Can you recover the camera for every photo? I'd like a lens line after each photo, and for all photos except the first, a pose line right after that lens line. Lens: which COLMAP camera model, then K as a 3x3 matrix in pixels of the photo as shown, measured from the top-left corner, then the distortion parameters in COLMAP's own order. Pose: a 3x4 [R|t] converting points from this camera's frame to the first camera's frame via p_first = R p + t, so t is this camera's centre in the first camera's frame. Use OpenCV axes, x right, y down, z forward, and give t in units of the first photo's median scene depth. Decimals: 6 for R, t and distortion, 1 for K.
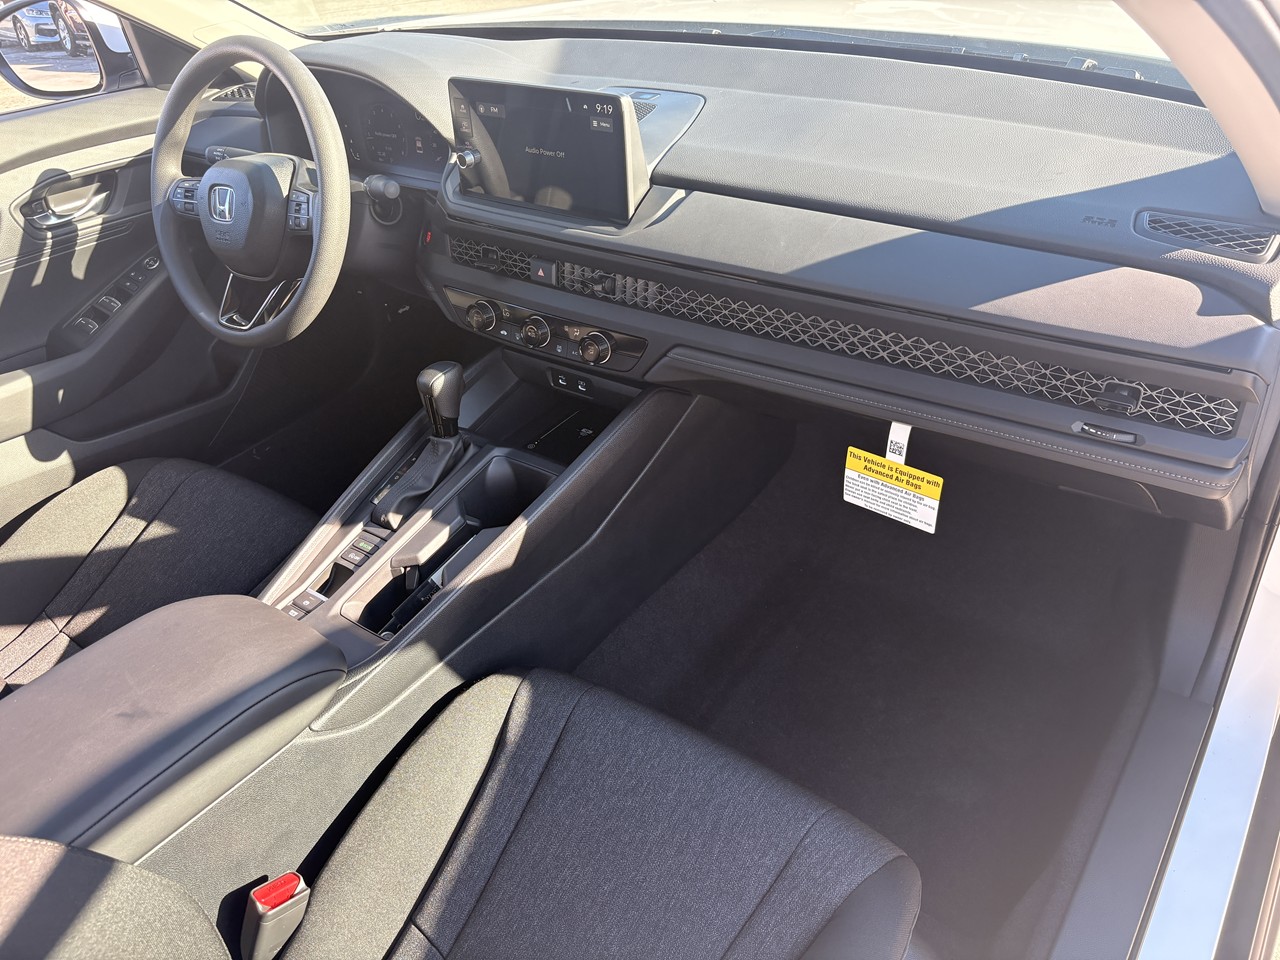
lens RADIAL K [[1003.2, 0, 613.7], [0, 1003.2, 498.8], [0, 0, 1]] dist [0.038310, -0.041986]
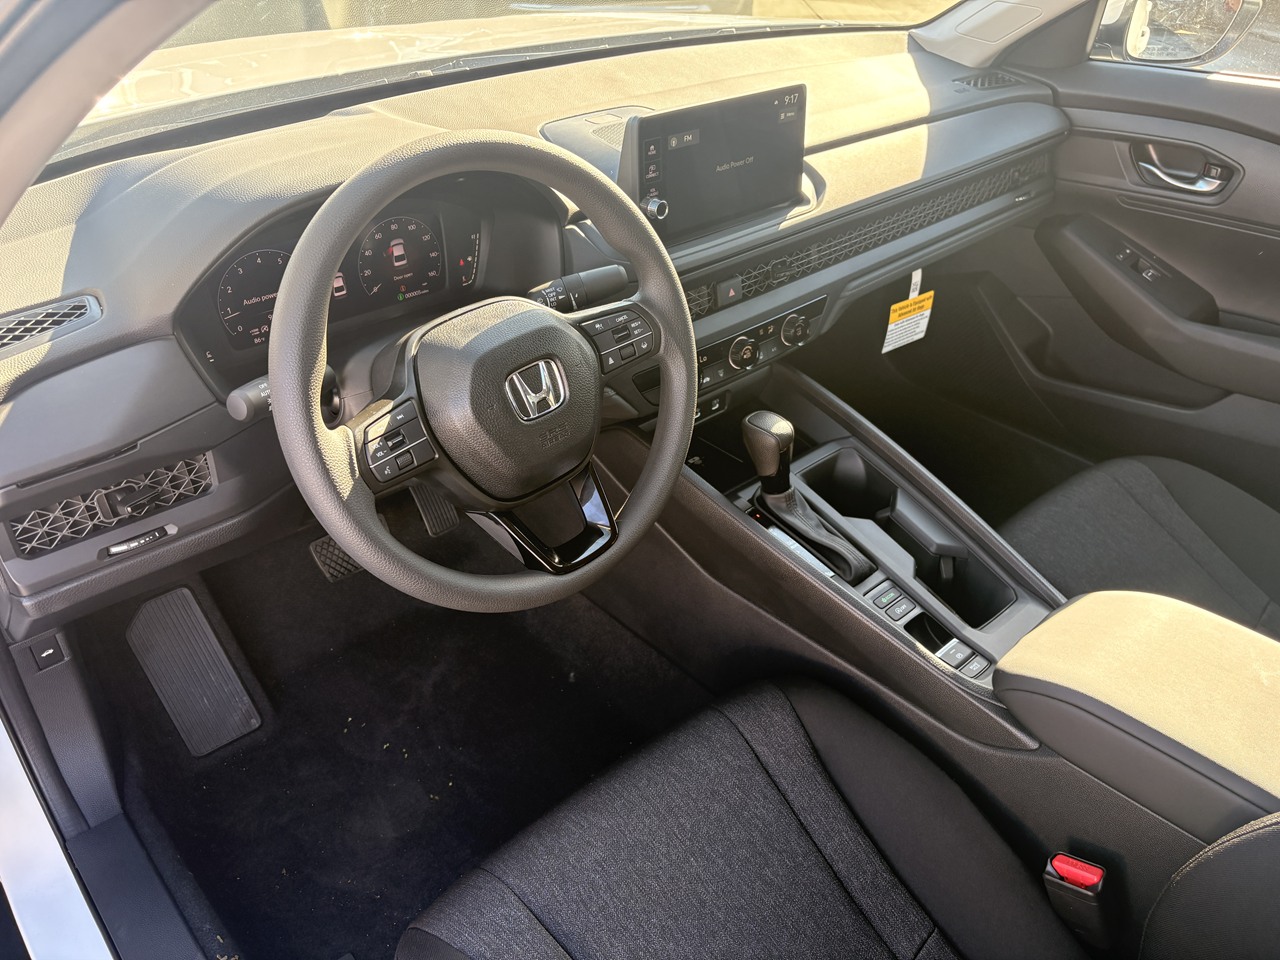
lens RADIAL K [[1003.2, 0, 662.9], [0, 1003.2, 499.7], [0, 0, 1]] dist [0.038310, -0.041986]
pose [[0.166219, -0.490148, 0.855644, -1.098580], [0.546458, 0.768076, 0.333830, -0.472024], [-0.820826, 0.412085, 0.395514, 0.833090]]
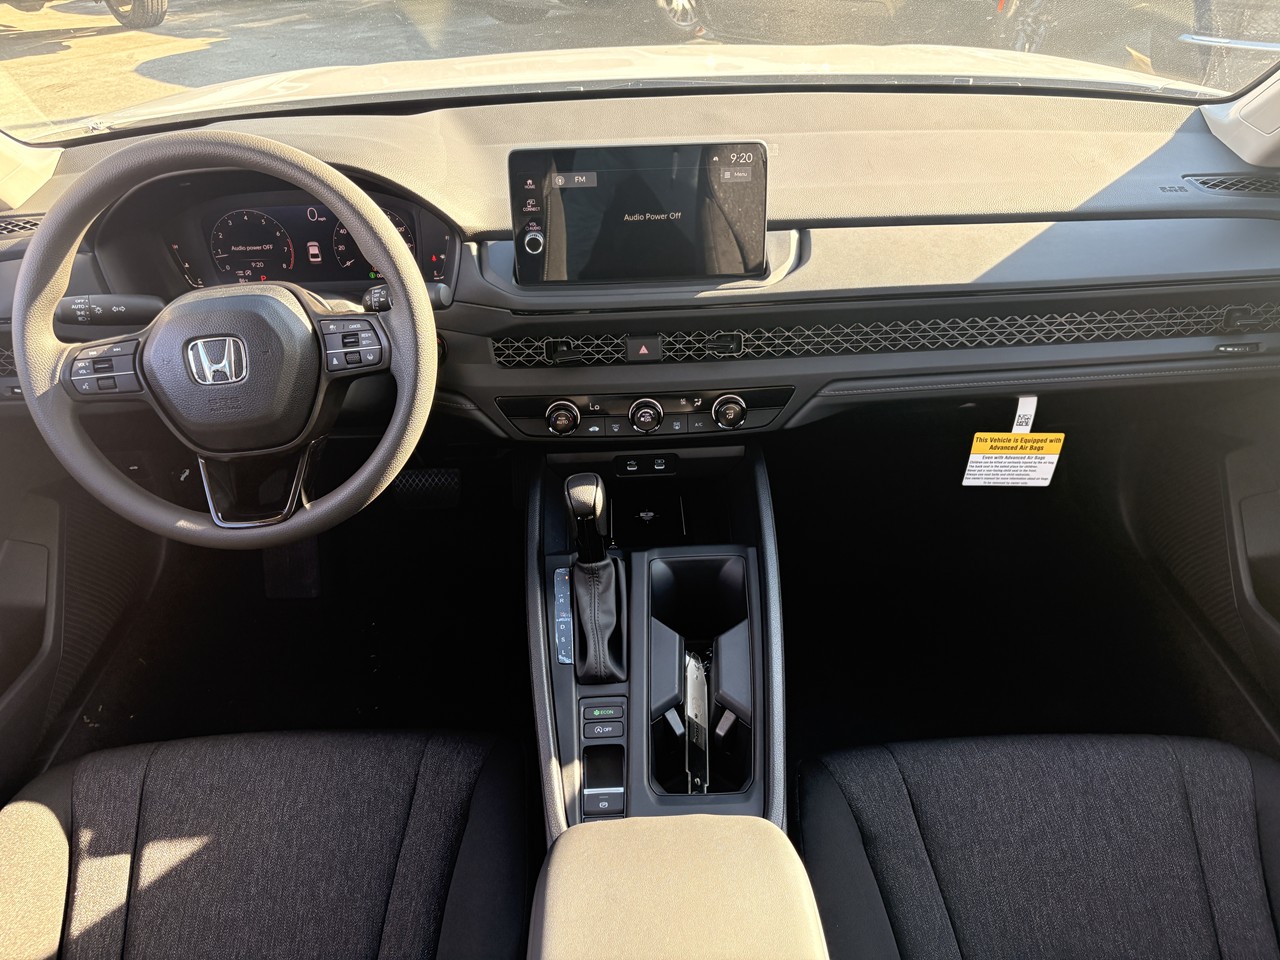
lens RADIAL K [[1003.2, 0, 636.0], [0, 1003.2, 498.0], [0, 0, 1]] dist [0.038310, -0.041986]
pose [[0.778200, -0.296365, 0.553690, -0.675672], [0.334603, 0.941753, 0.033799, -0.146139], [-0.531456, 0.158964, 0.832037, 0.306331]]
